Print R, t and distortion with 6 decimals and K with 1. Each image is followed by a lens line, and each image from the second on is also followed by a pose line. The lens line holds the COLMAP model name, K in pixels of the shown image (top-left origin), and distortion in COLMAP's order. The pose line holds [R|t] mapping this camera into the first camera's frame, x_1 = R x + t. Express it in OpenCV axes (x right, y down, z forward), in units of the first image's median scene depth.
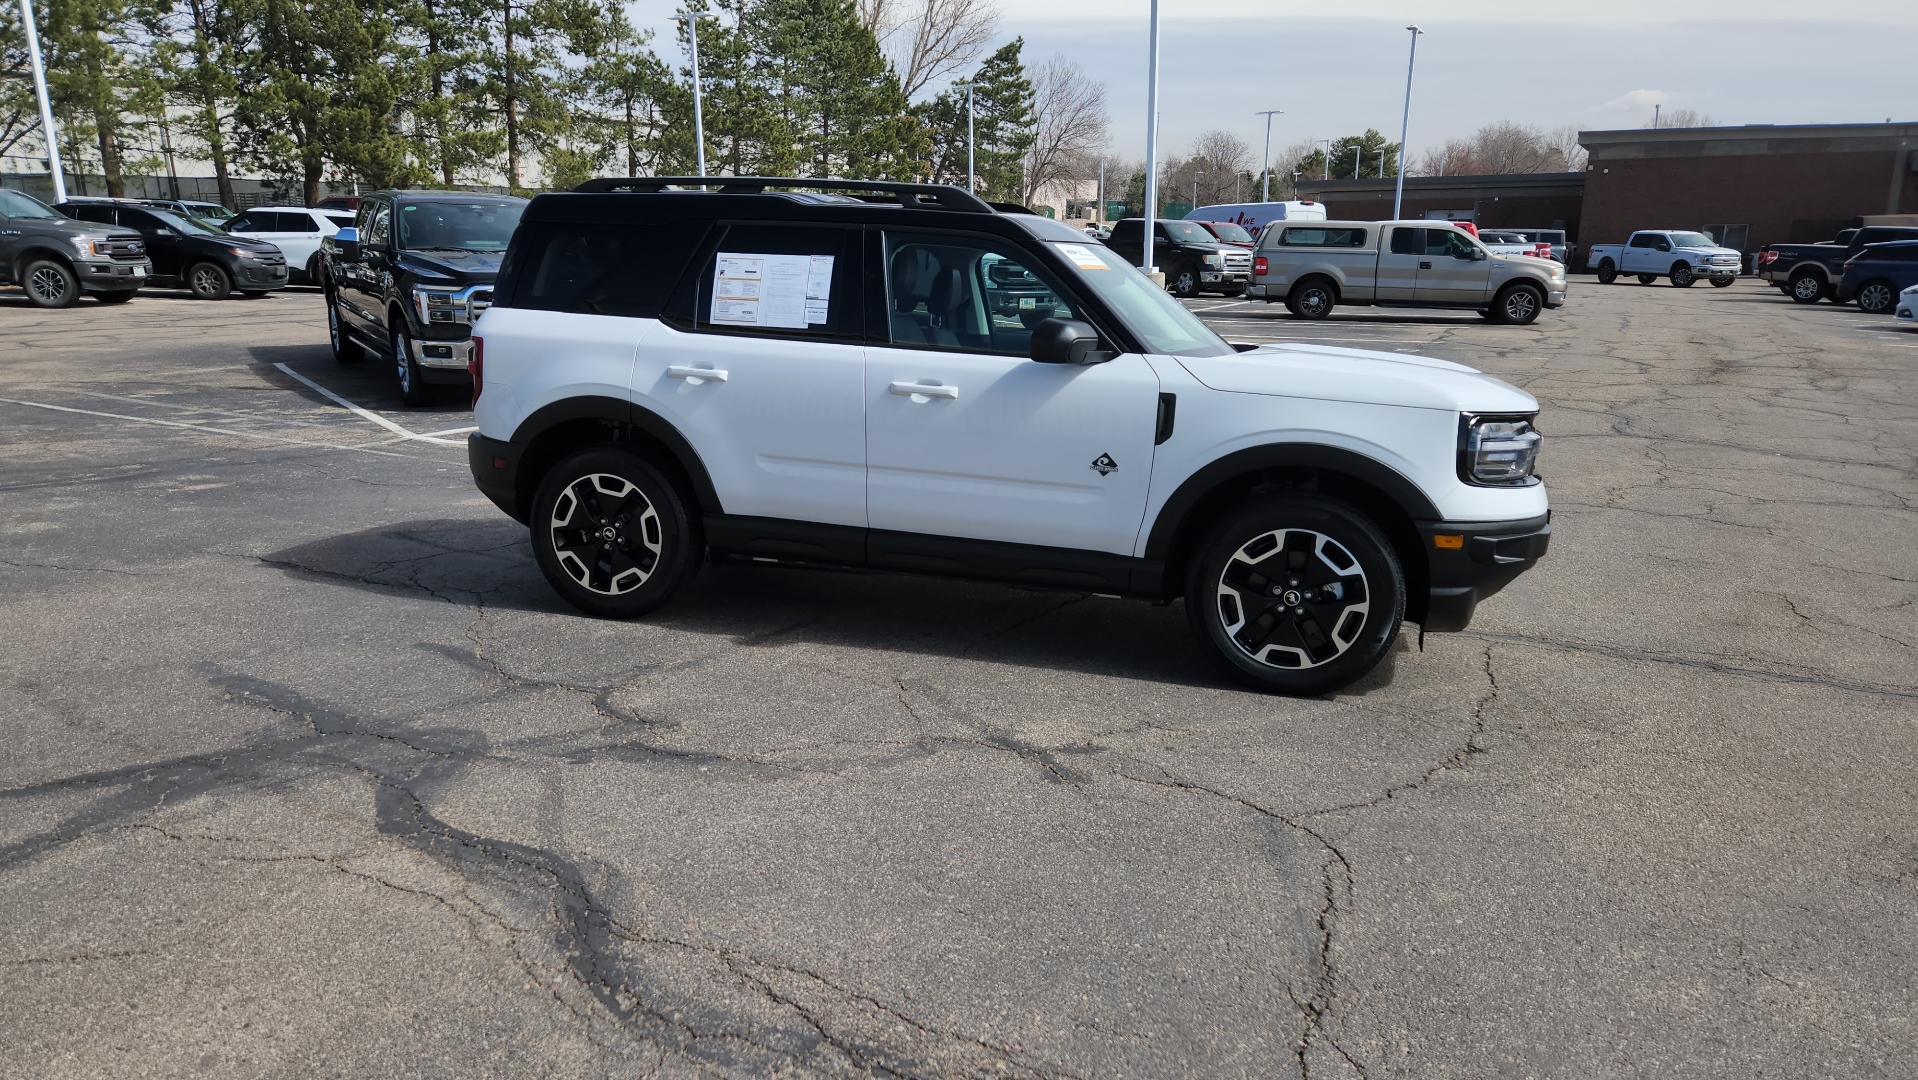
lens RADIAL K [[1289.8, 0, 921.7], [0, 1289.8, 558.9], [0, 0, 1]] dist [0.079732, -0.067017]
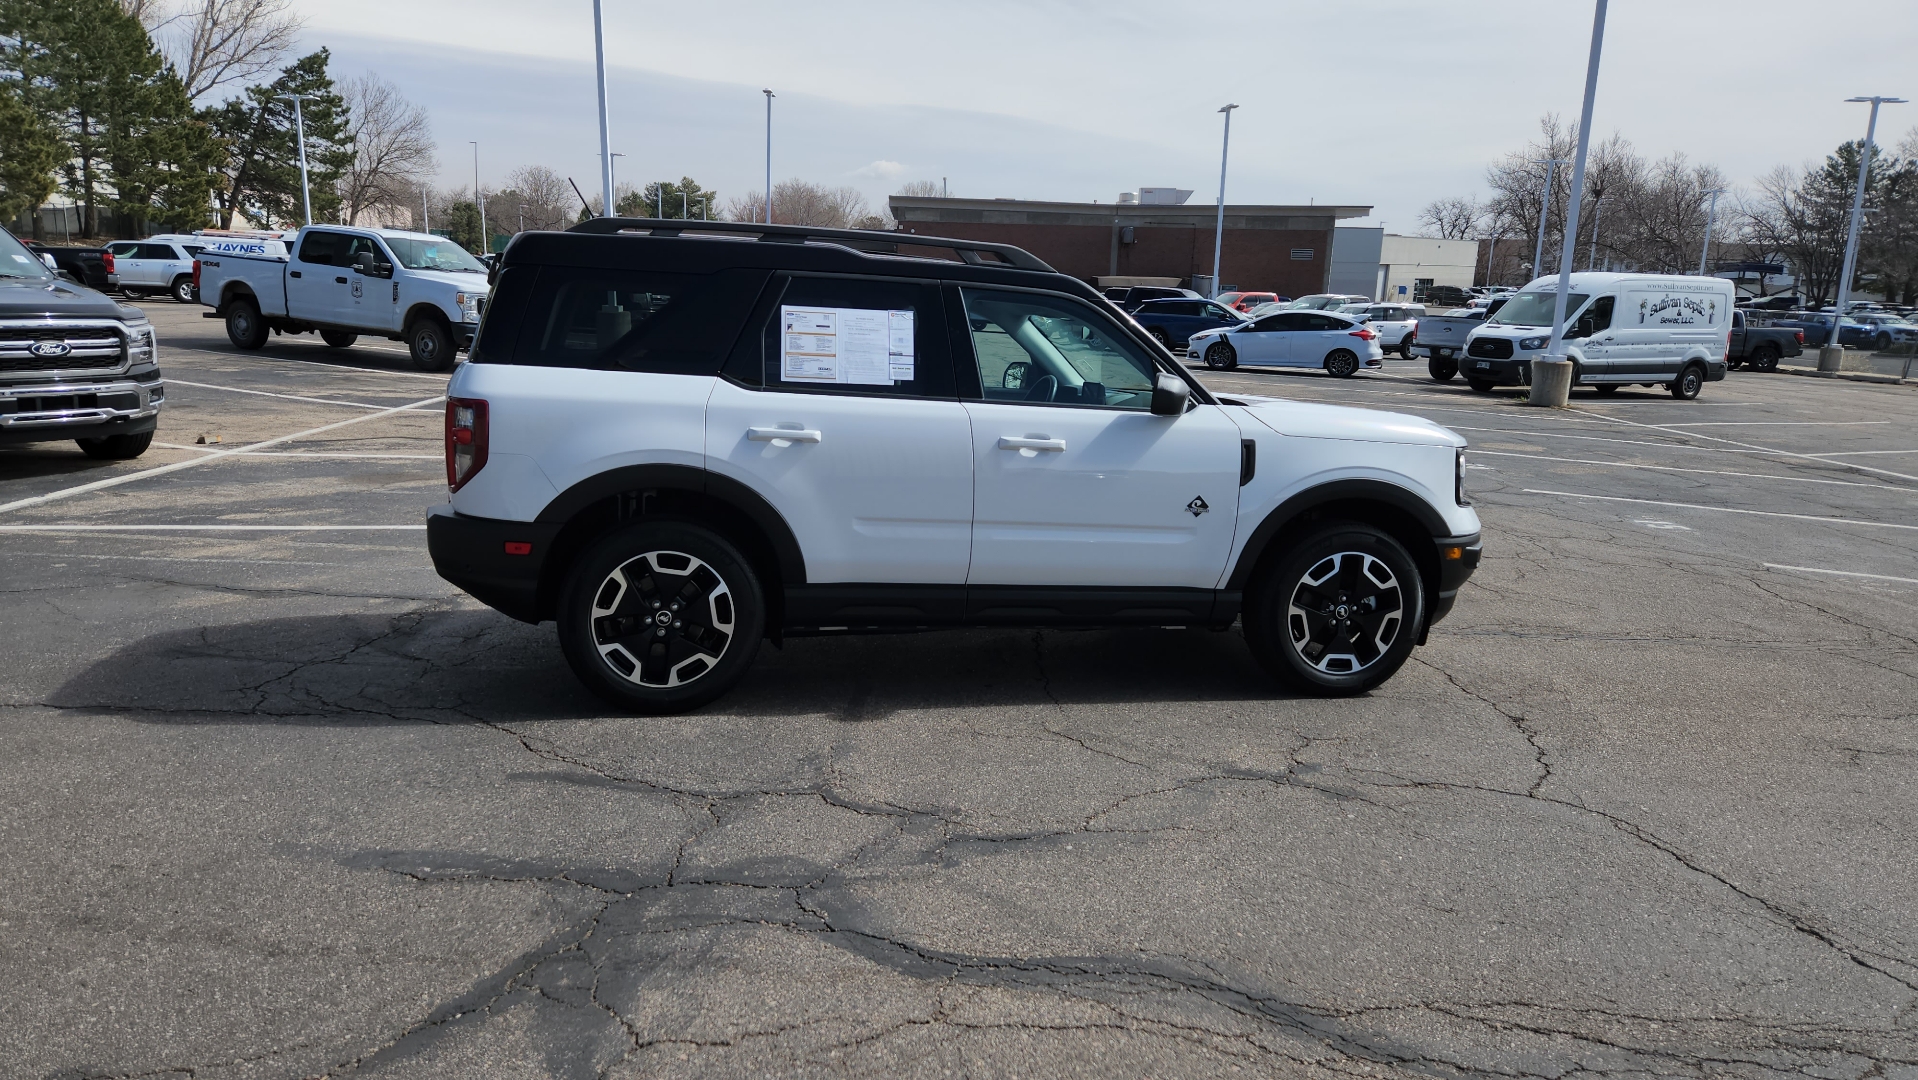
lens RADIAL K [[1286.5, 0, 930.4], [0, 1286.5, 536.2], [0, 0, 1]] dist [0.080323, -0.065529]
pose [[0.868905, -0.070595, 0.489919, -0.519868], [0.091158, 0.995670, -0.018204, -0.043371], [-0.486512, 0.060478, 0.871578, 0.146412]]
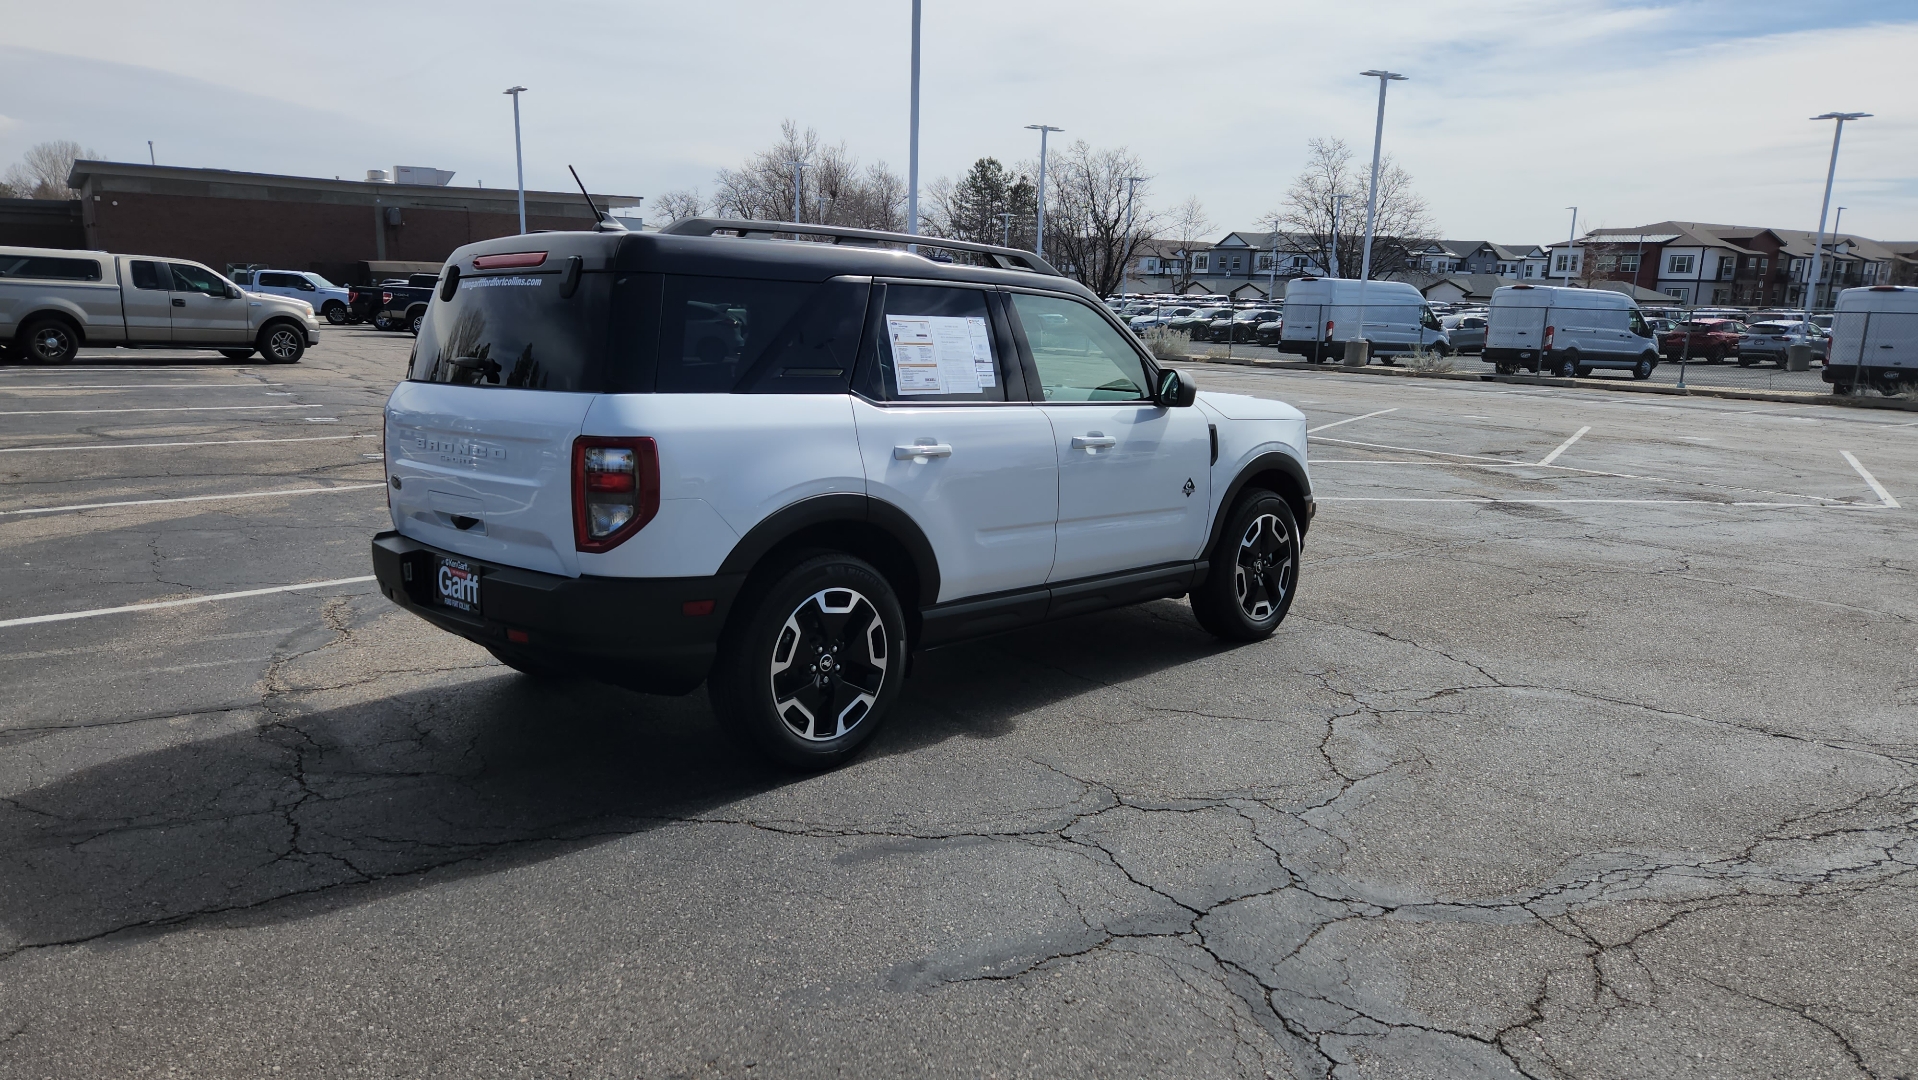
lens RADIAL K [[1279.0, 0, 935.9], [0, 1279.0, 530.8], [0, 0, 1]] dist [0.079751, -0.066324]
pose [[0.460496, -0.153617, 0.874269, -0.904876], [0.191463, 0.978917, 0.071157, -0.145245], [-0.866767, 0.134622, 0.480199, 0.562569]]
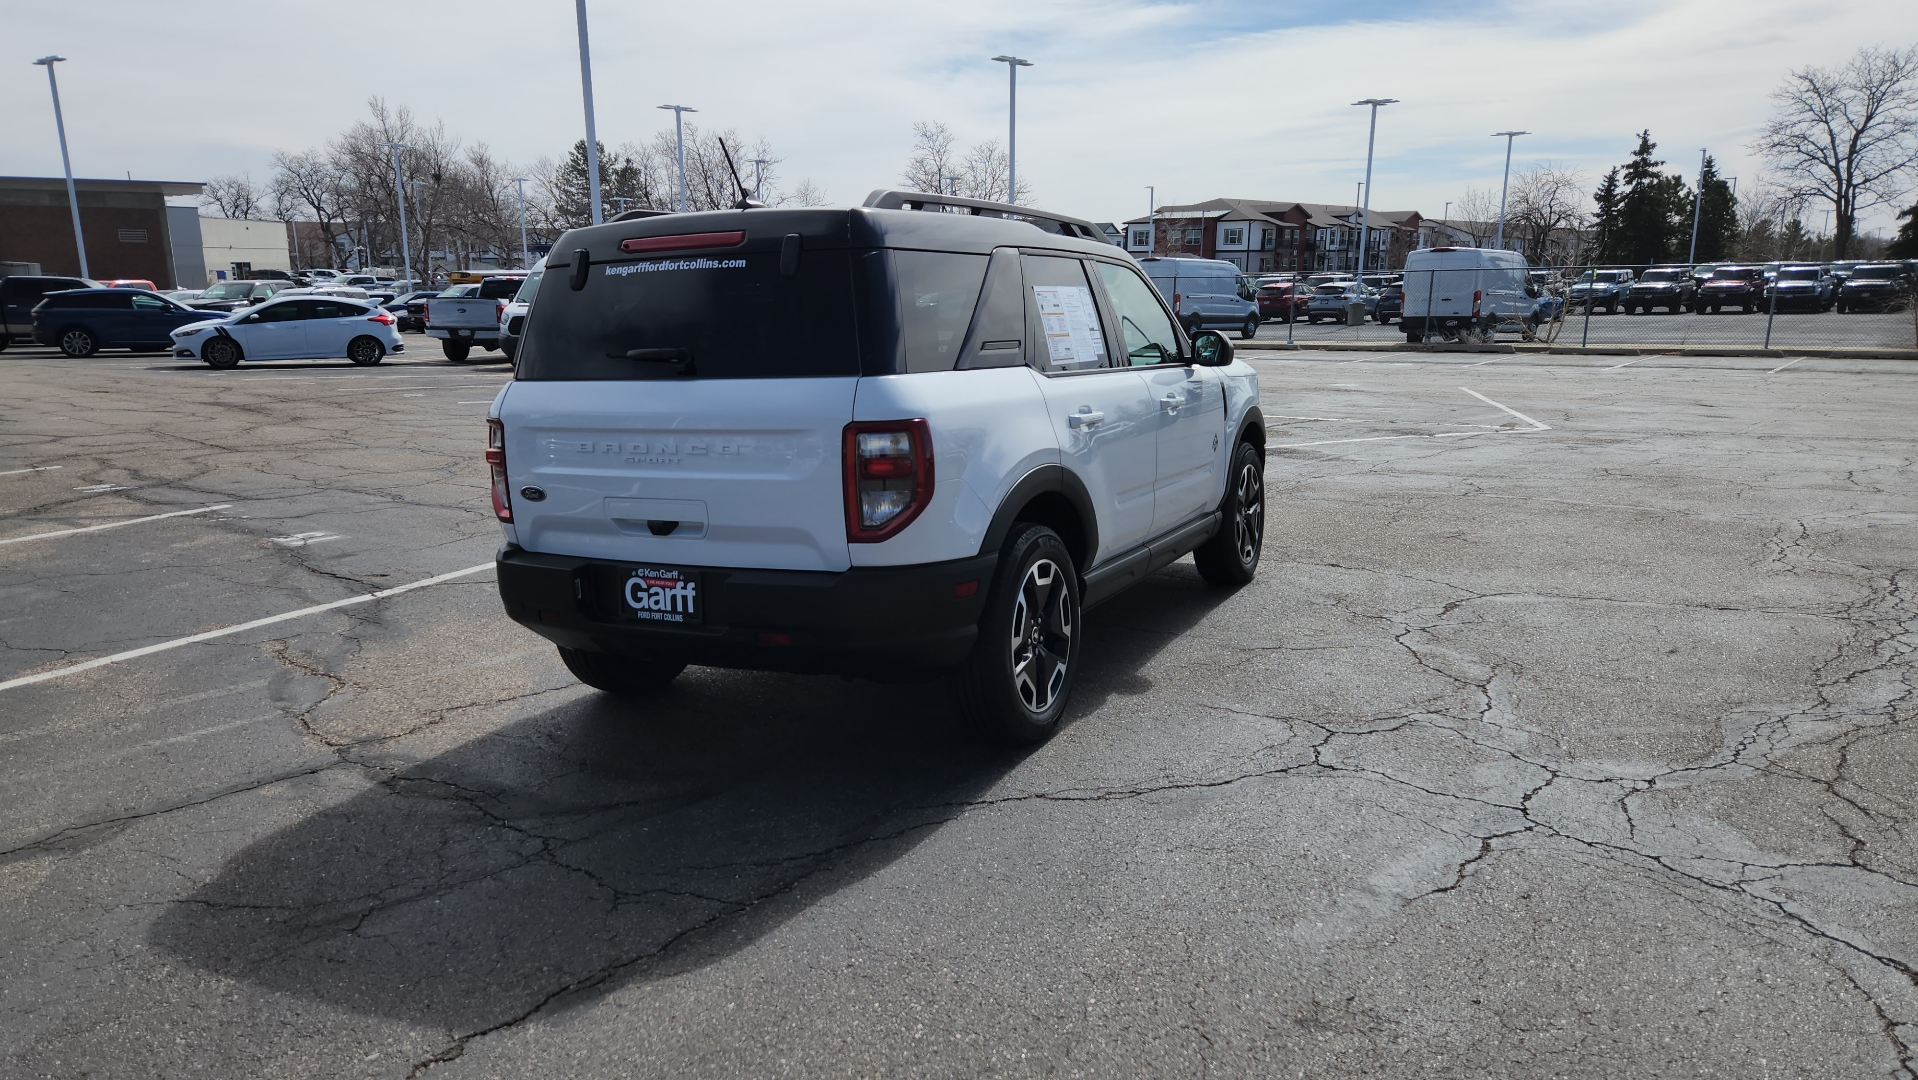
lens RADIAL K [[1273.6, 0, 932.8], [0, 1273.6, 554.5], [0, 0, 1]] dist [0.081410, -0.070933]
pose [[0.180287, -0.211095, 0.960695, -1.019672], [0.248519, 0.954787, 0.163159, -0.215784], [-0.951701, 0.209336, 0.224597, 0.890025]]
